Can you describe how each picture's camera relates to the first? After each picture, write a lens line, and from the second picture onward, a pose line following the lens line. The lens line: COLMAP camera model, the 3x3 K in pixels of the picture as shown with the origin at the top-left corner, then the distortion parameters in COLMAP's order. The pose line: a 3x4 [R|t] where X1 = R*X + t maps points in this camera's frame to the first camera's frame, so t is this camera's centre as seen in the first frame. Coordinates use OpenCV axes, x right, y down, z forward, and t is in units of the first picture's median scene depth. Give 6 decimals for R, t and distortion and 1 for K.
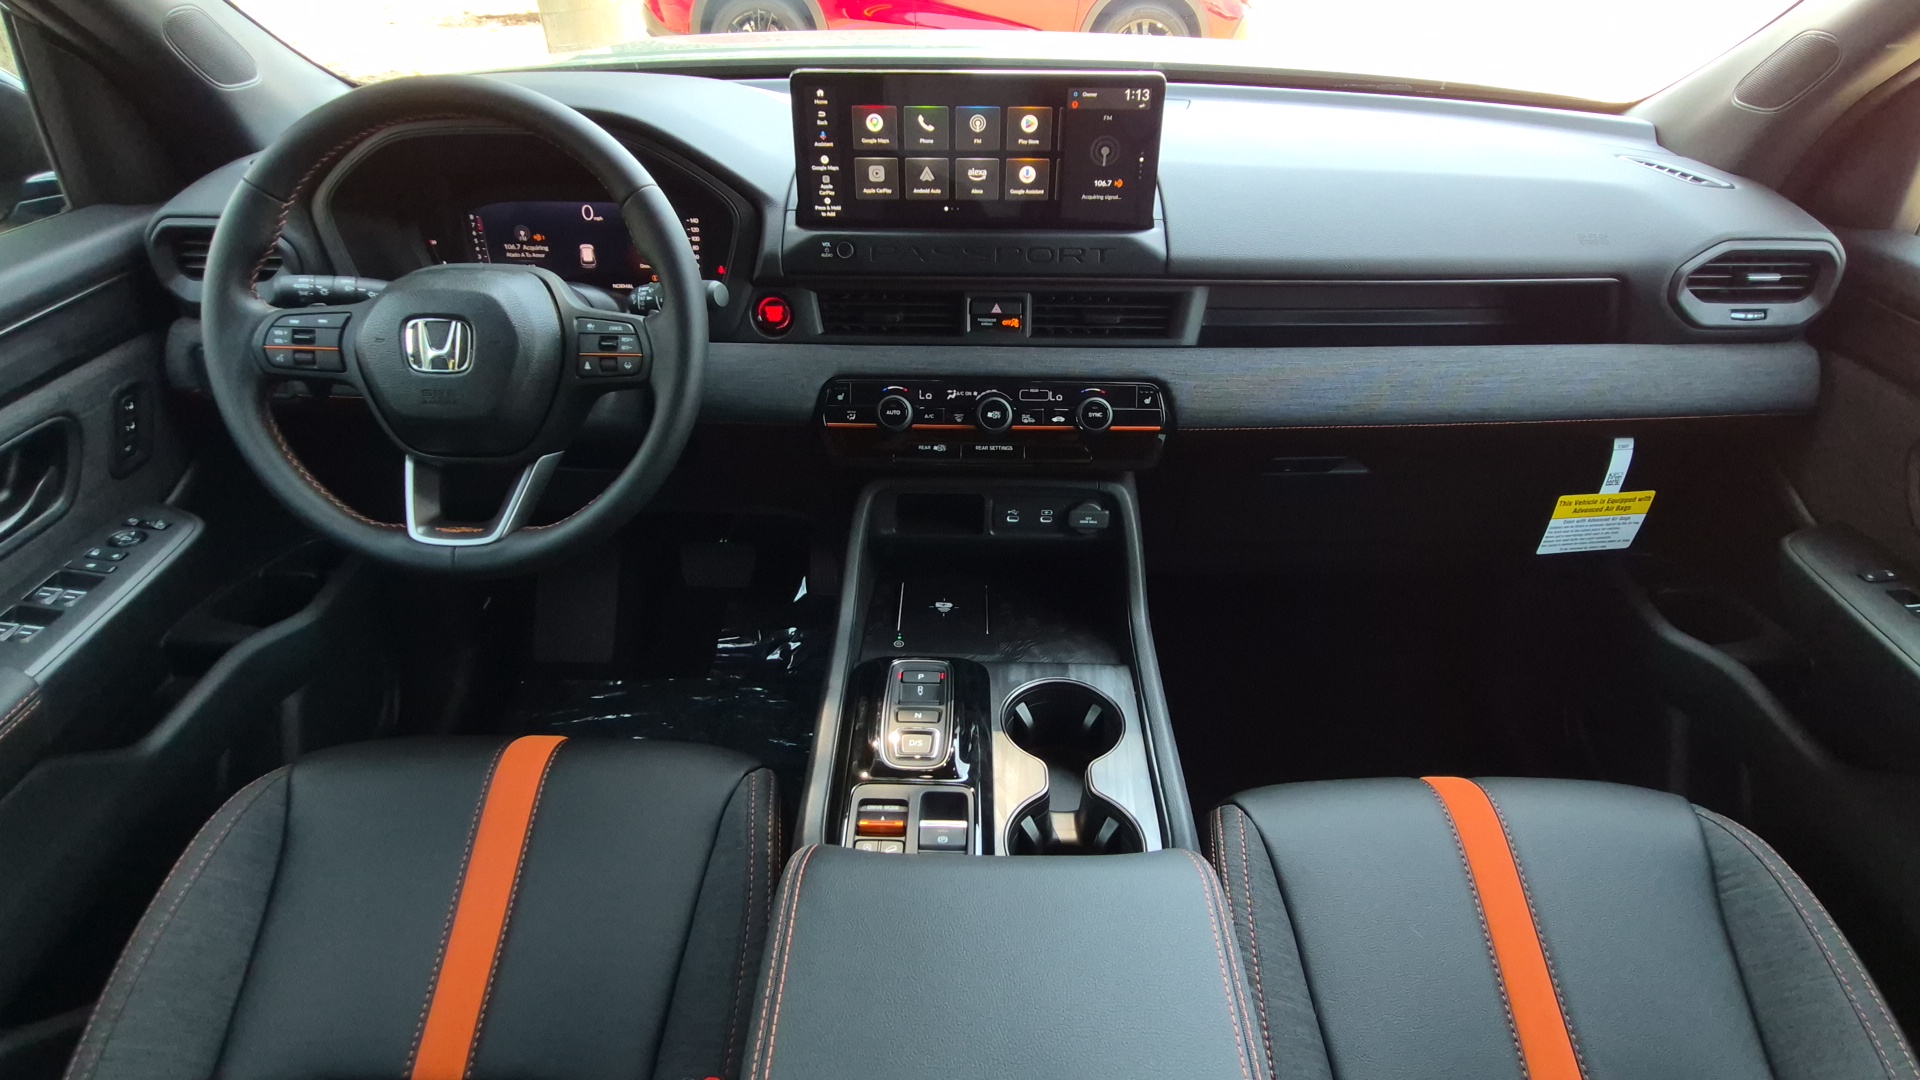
lens RADIAL K [[1009.5, 0, 963.3], [0, 1009.5, 526.7], [0, 0, 1]] dist [-0.011157, -0.000144]
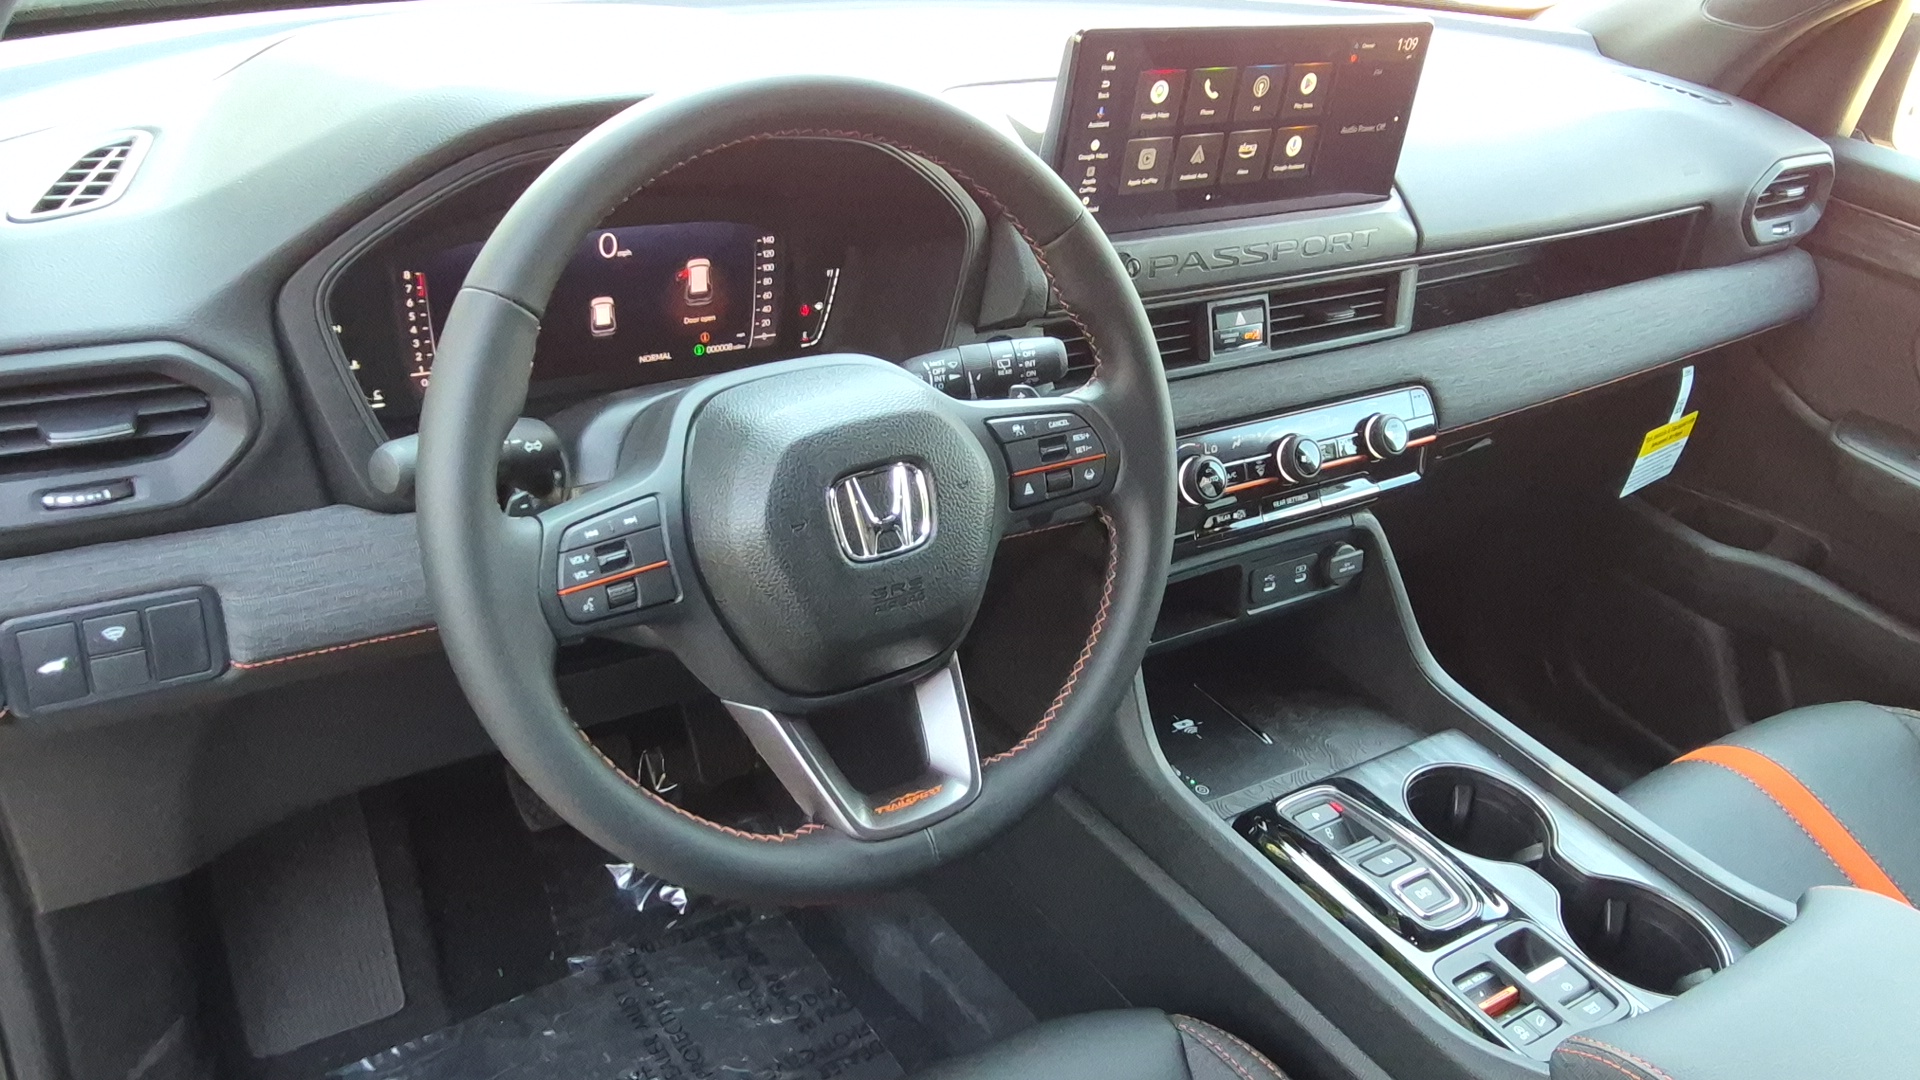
lens RADIAL K [[1471.5, 0, 965.7], [0, 1471.5, 530.3], [0, 0, 1]] dist [-0.050774, 0.010539]
pose [[0.826366, -0.207911, 0.523346, -0.771325], [0.206565, 0.976482, 0.061762, -0.178877], [-0.523879, 0.057067, 0.849879, 0.192728]]
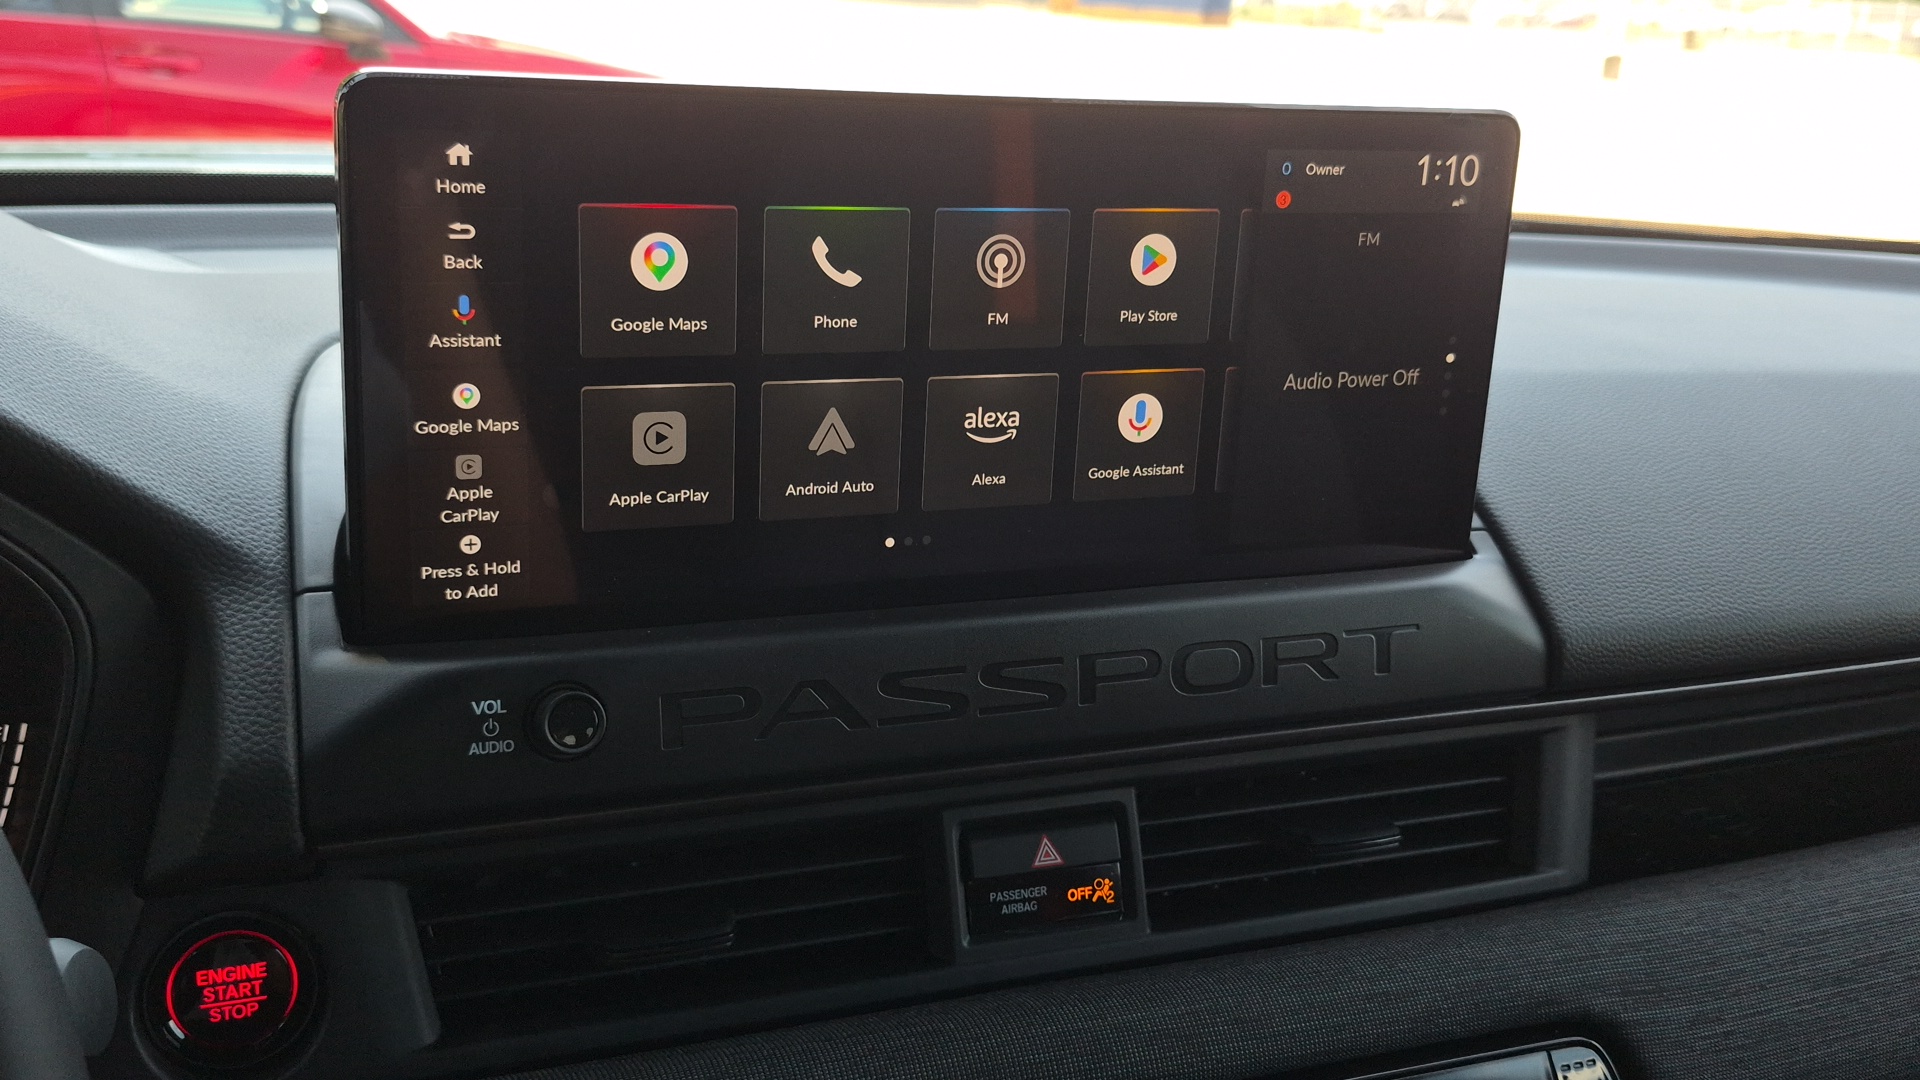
lens RADIAL K [[1865.6, 0, 961.8], [0, 1865.6, 547.0], [0, 0, 1]] dist [0.086838, 0.000000]
pose [[0.920218, -0.069721, 0.385145, -0.202929], [0.174761, 0.953665, -0.244913, -0.178035], [-0.350224, 0.292681, 0.889764, 0.512572]]
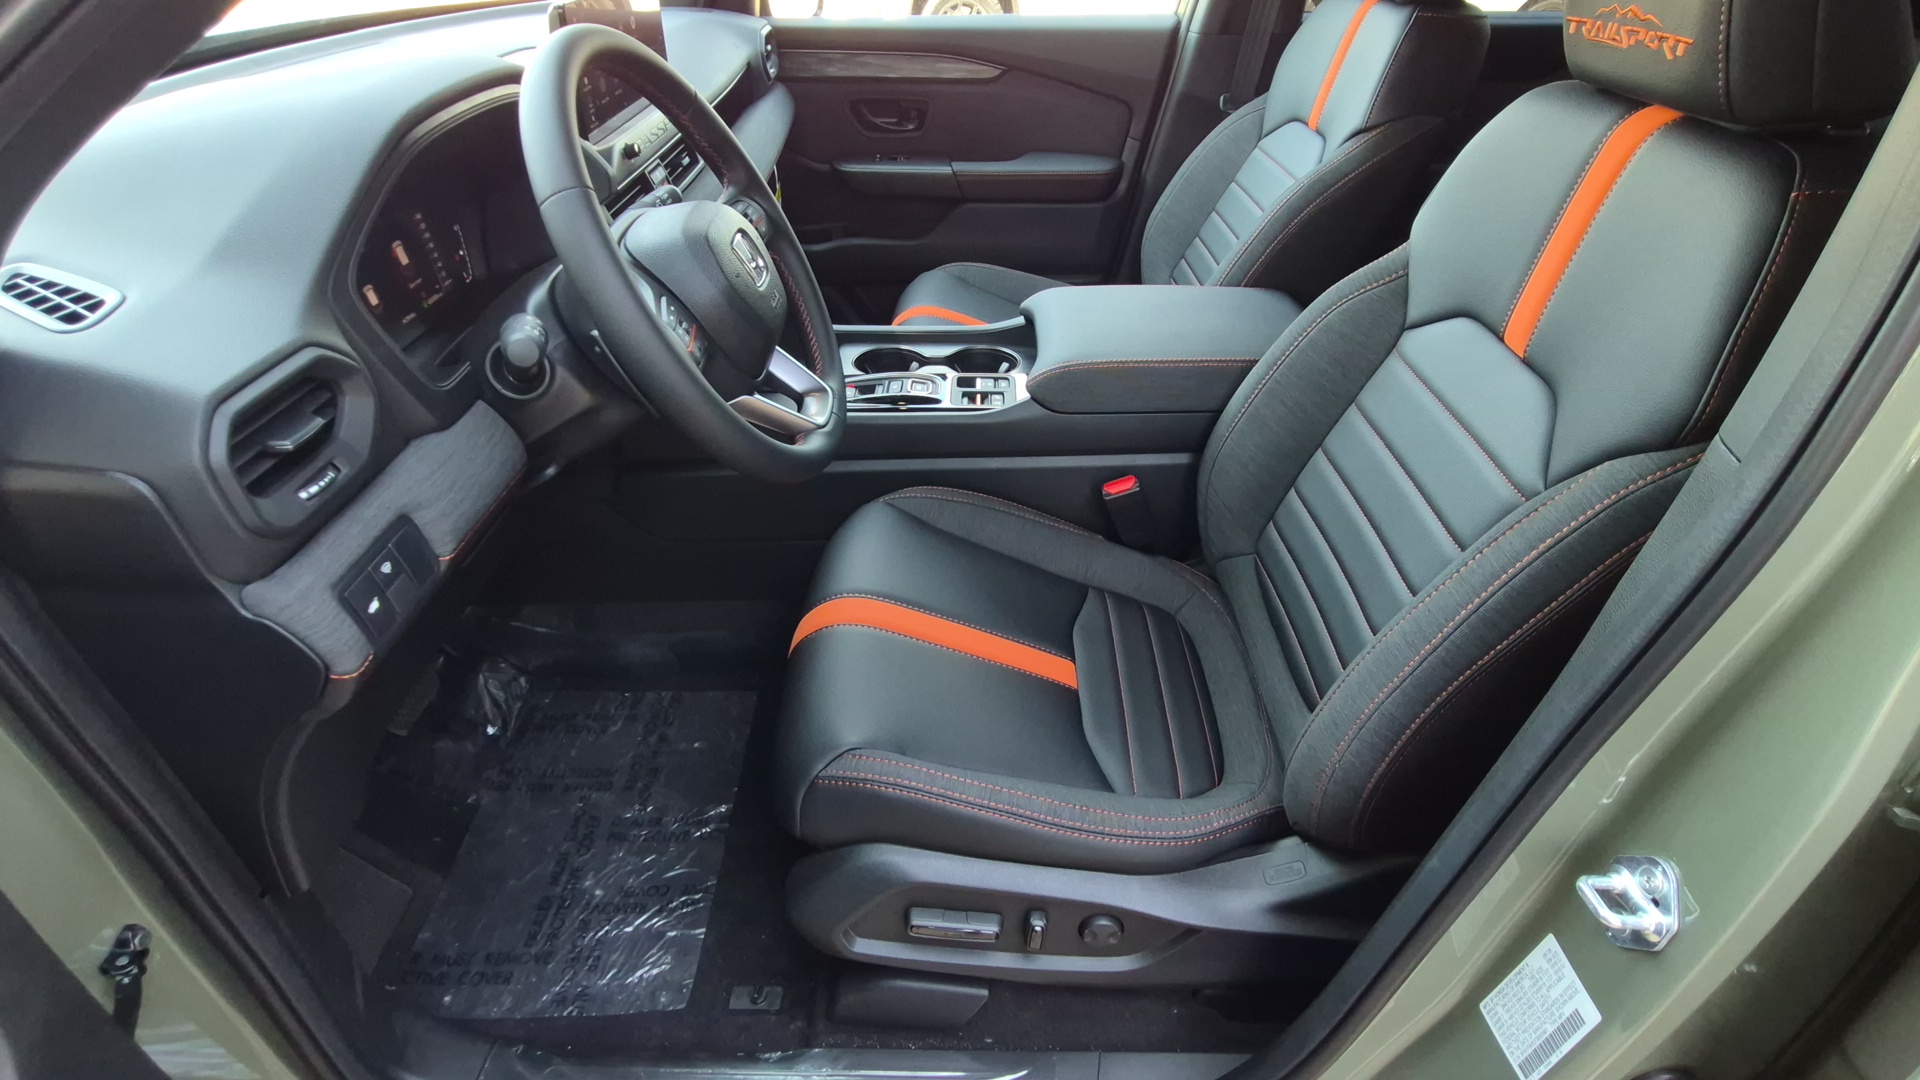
lens RADIAL K [[938.9, 0, 961.1], [0, 938.9, 535.4], [0, 0, 1]] dist [-0.017162, -0.000577]
pose [[0.026308, -0.594671, 0.803538, -1.247181], [0.530708, 0.689494, 0.492896, -0.293826], [-0.847146, 0.413477, 0.333736, 0.479828]]
